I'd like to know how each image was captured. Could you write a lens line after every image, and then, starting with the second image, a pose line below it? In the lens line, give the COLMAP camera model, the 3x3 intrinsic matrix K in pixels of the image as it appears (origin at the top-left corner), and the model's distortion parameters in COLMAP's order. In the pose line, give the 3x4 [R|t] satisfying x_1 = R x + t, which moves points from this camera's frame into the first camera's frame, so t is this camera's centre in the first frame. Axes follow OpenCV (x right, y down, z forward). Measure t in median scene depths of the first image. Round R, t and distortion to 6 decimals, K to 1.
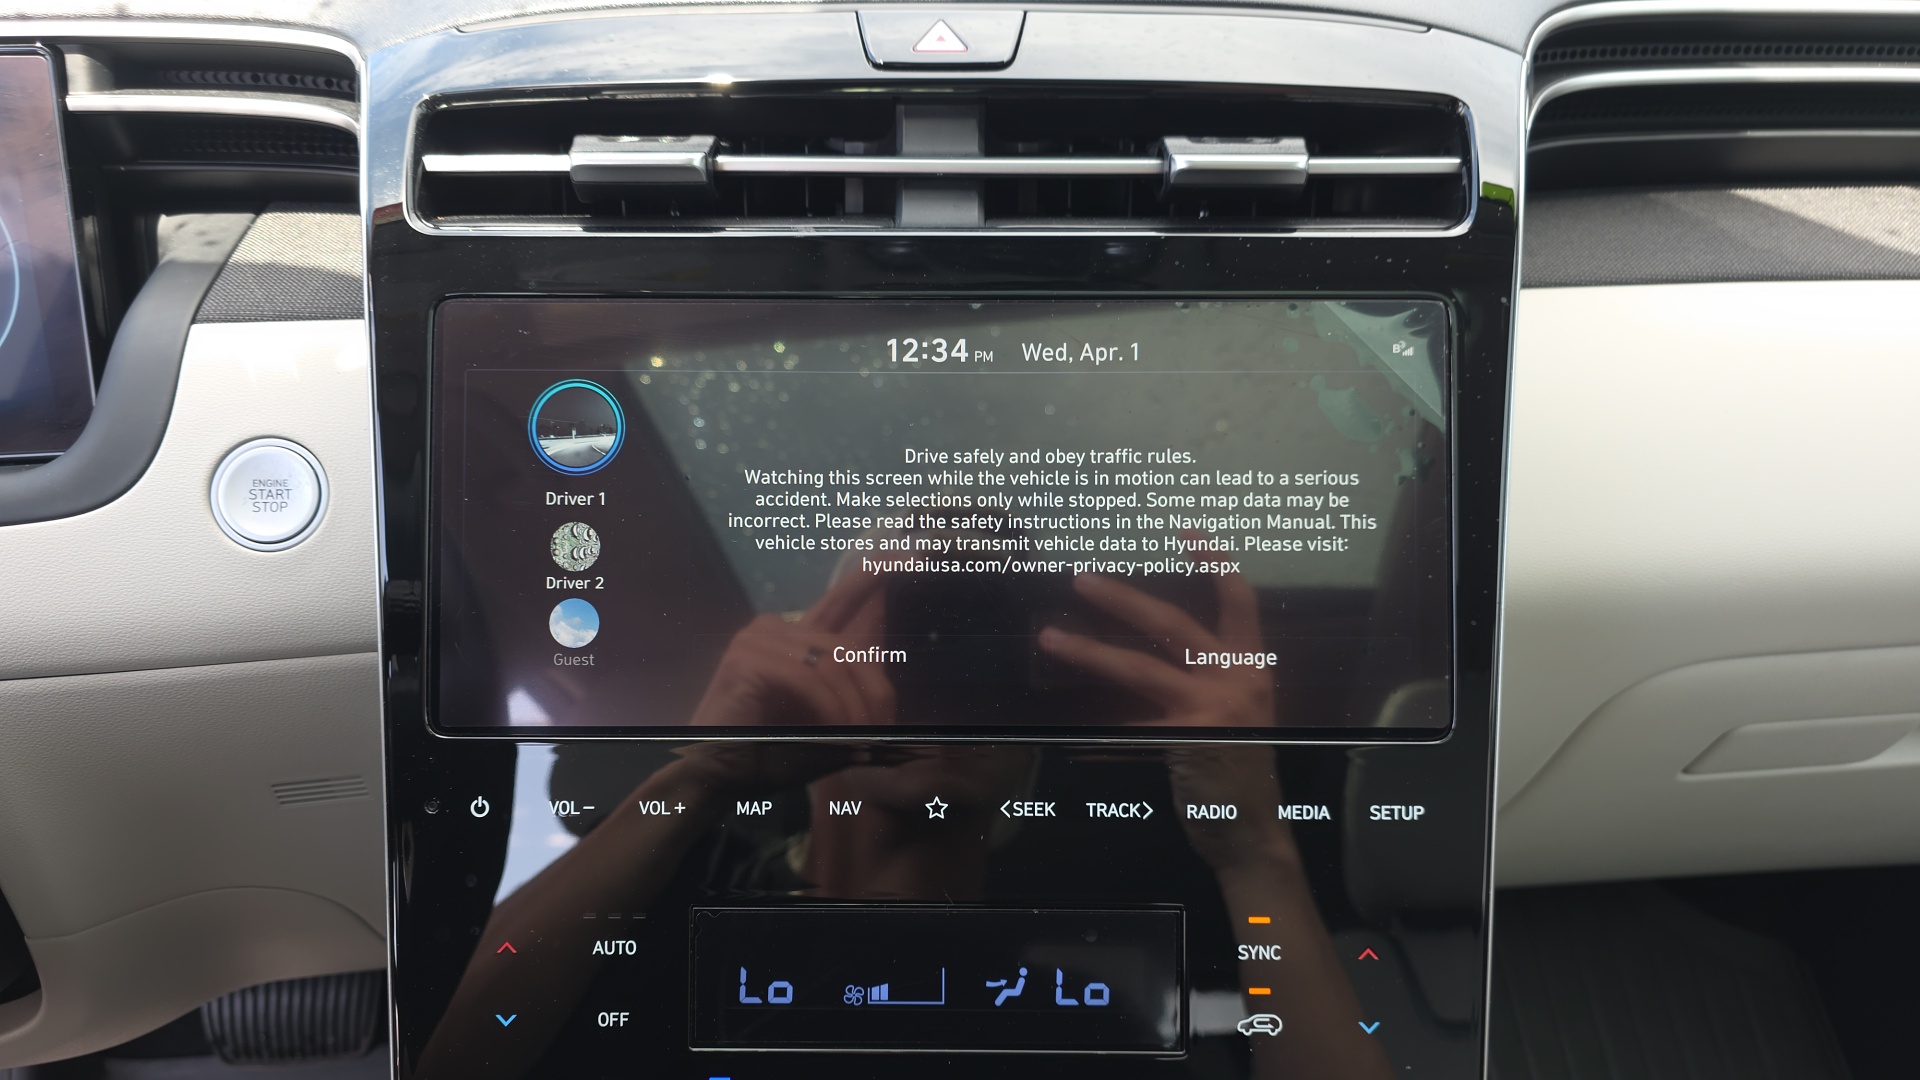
lens RADIAL K [[1318.3, 0, 943.9], [0, 1318.3, 557.3], [0, 0, 1]] dist [0.070371, -0.086768]
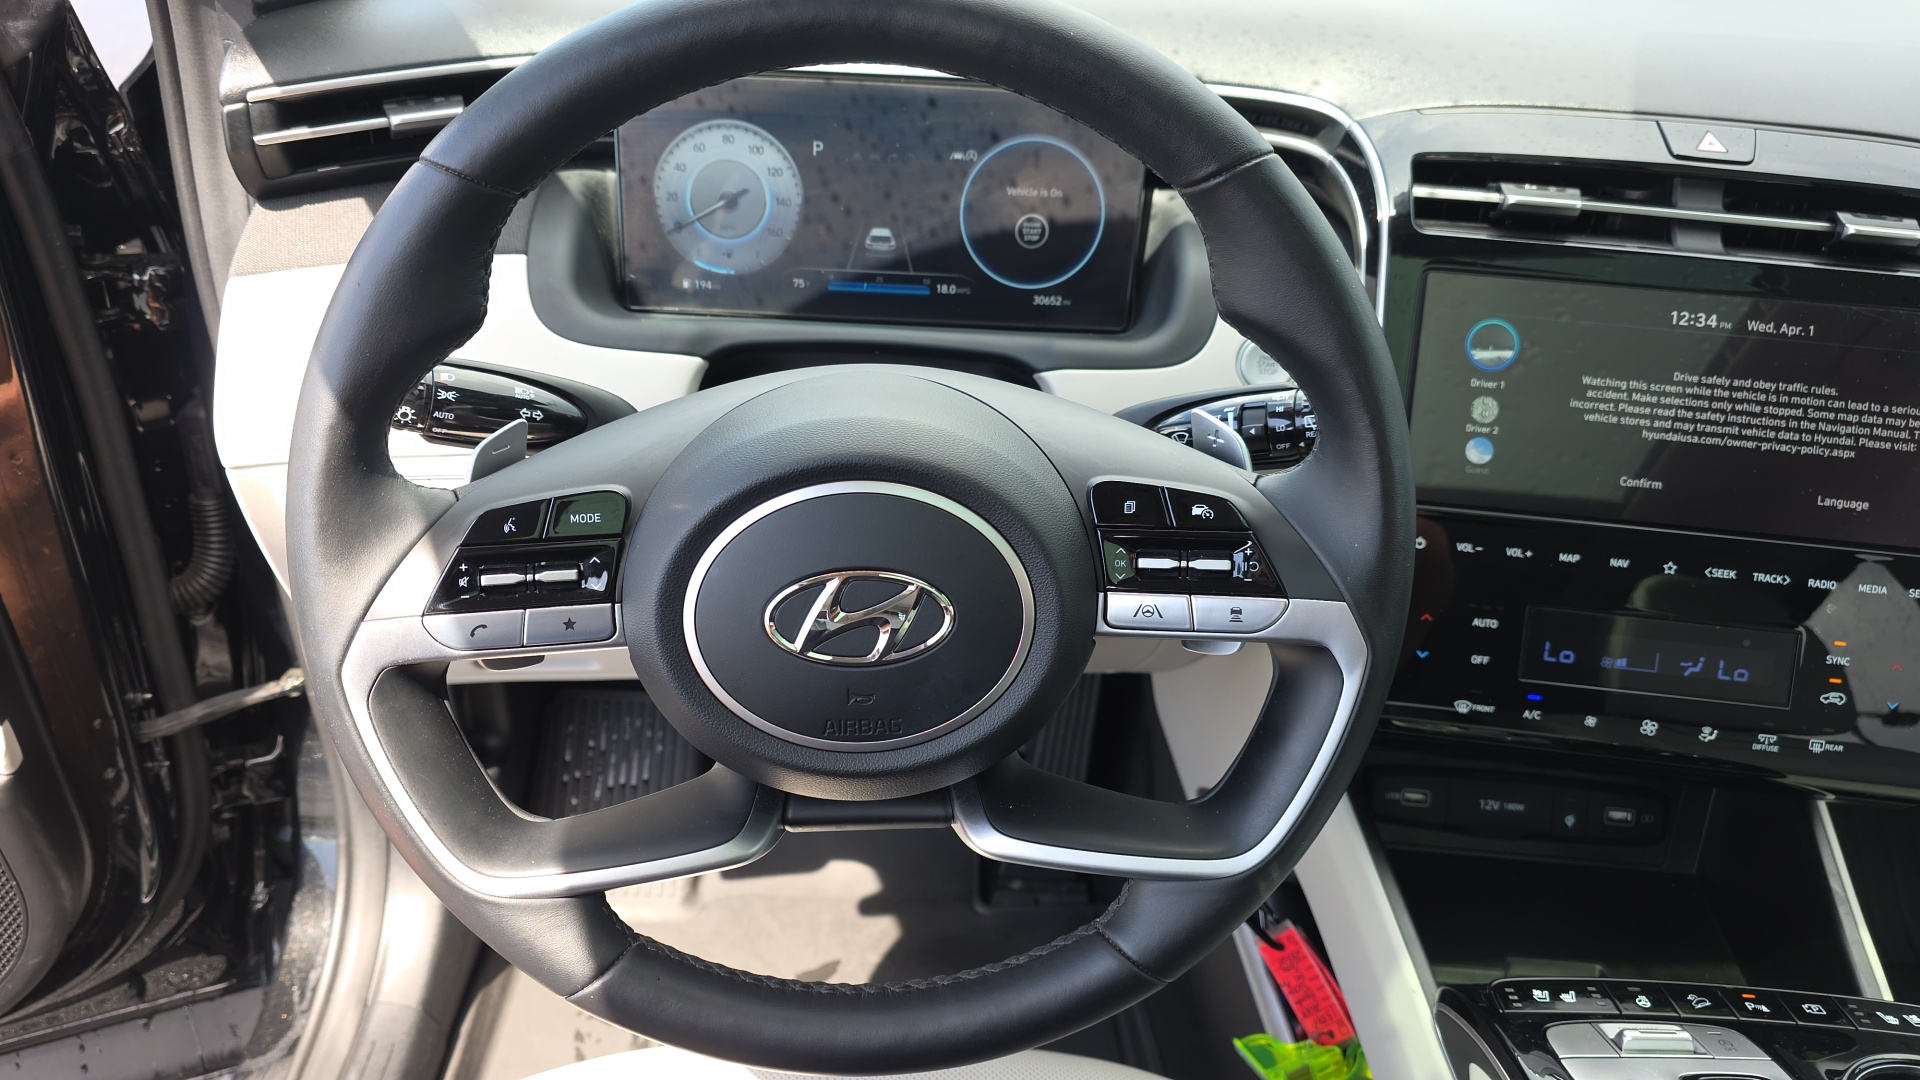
lens RADIAL K [[1325.6, 0, 932.5], [0, 1325.6, 535.7], [0, 0, 1]] dist [0.061855, -0.080614]
pose [[0.993710, 0.098875, -0.052567, -0.933819], [-0.094826, 0.992693, 0.074623, 0.101436], [0.059562, -0.069169, 0.995825, -0.929805]]
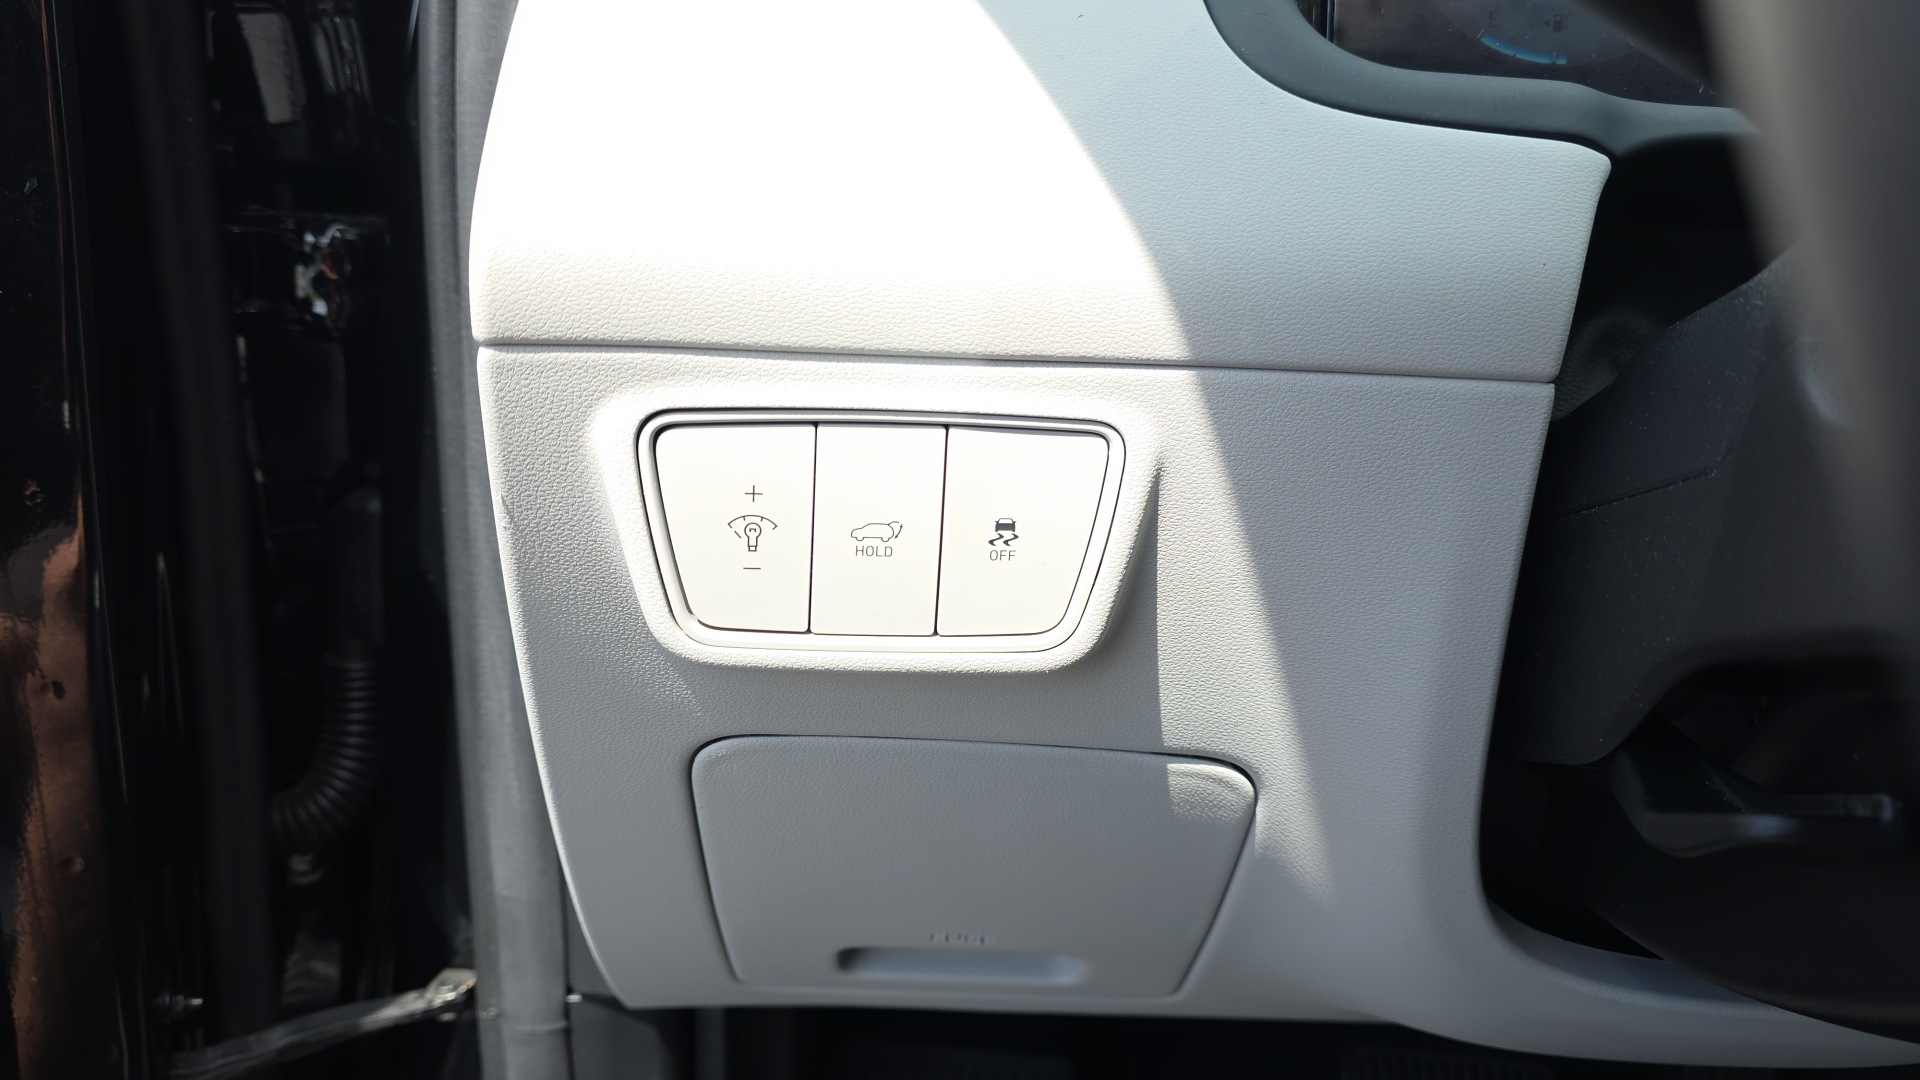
lens RADIAL K [[1283.4, 0, 868.3], [0, 1283.4, 543.9], [0, 0, 1]] dist [0.042473, -0.042806]
pose [[0.979215, 0.099911, -0.176509, -1.679119], [-0.133032, 0.973293, -0.187094, 0.445211], [0.153102, 0.206686, 0.966354, 0.257298]]
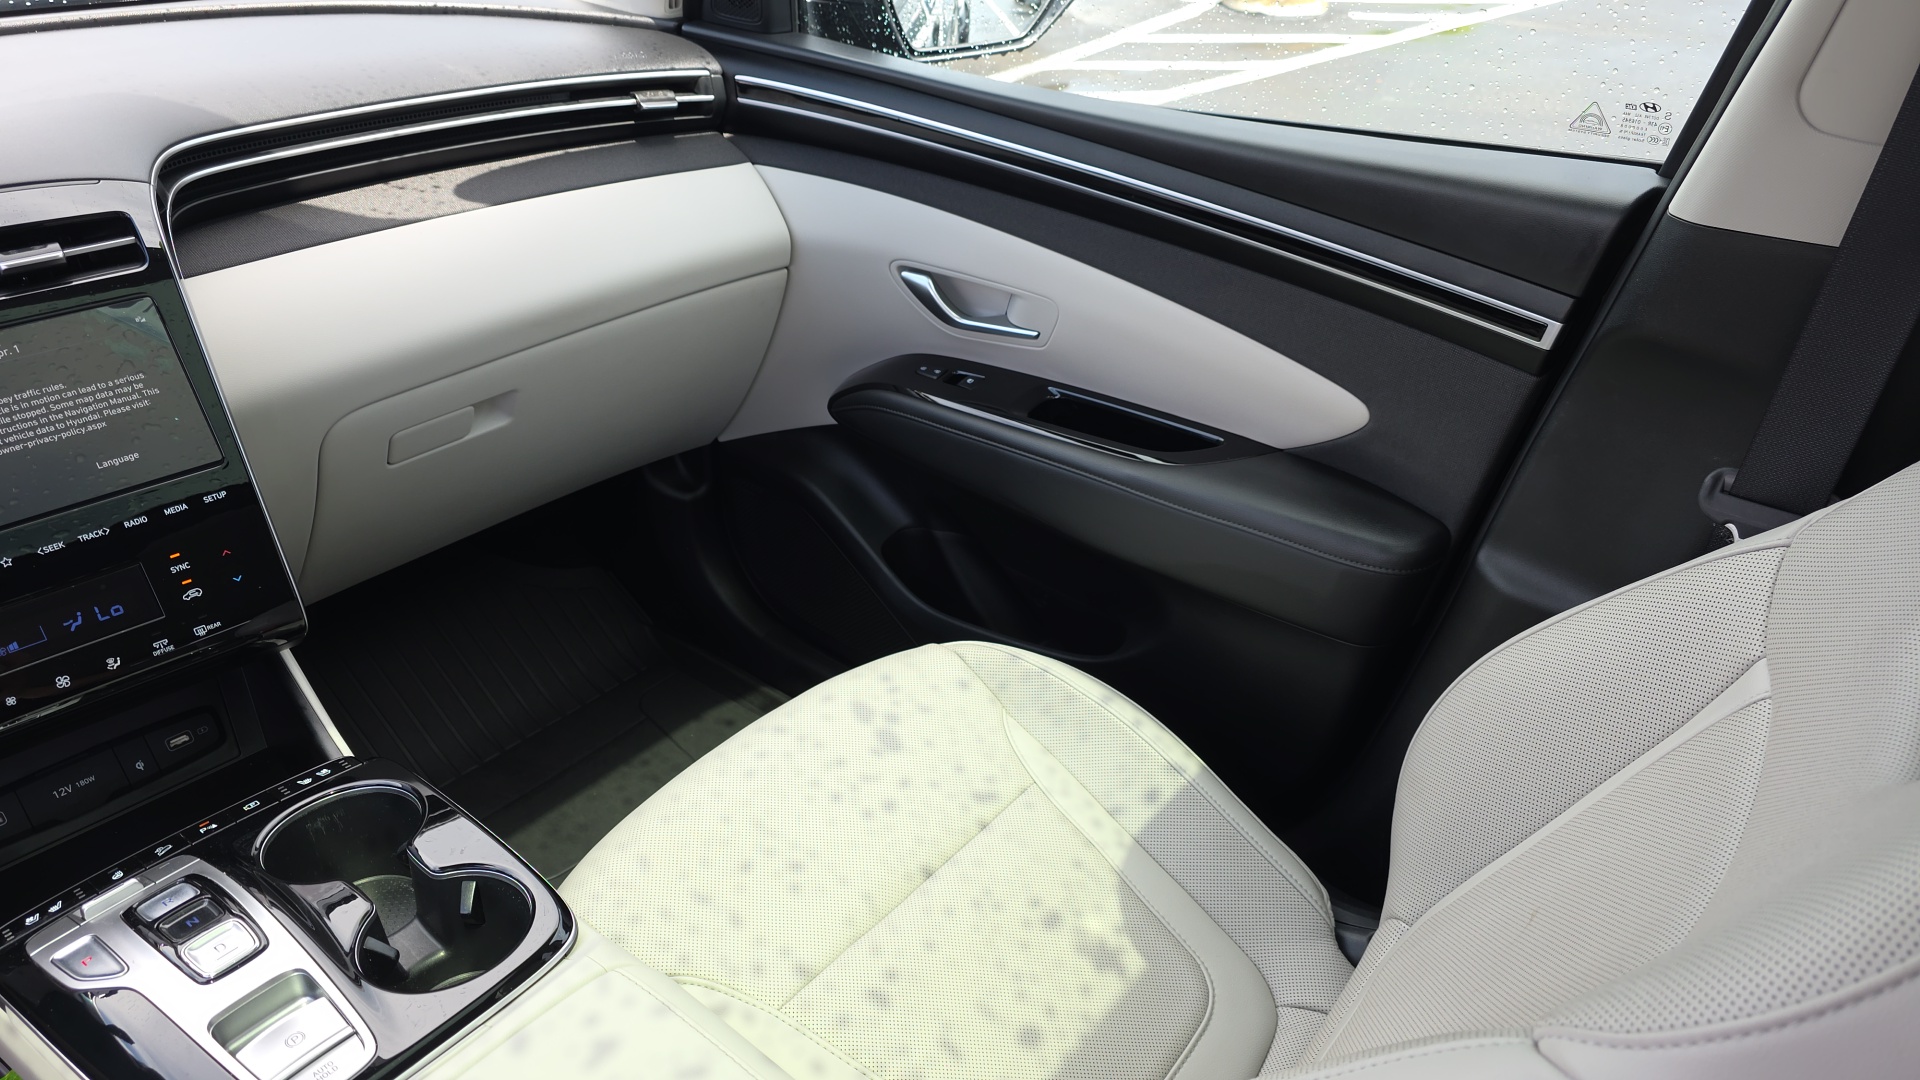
lens RADIAL K [[1293.1, 0, 936.7], [0, 1293.1, 550.6], [0, 0, 1]] dist [0.063851, -0.063190]
pose [[0.704193, -0.357885, 0.613213, -0.258932], [0.306817, 0.932254, 0.191747, 0.227491], [-0.640293, 0.053117, 0.766292, -1.779794]]
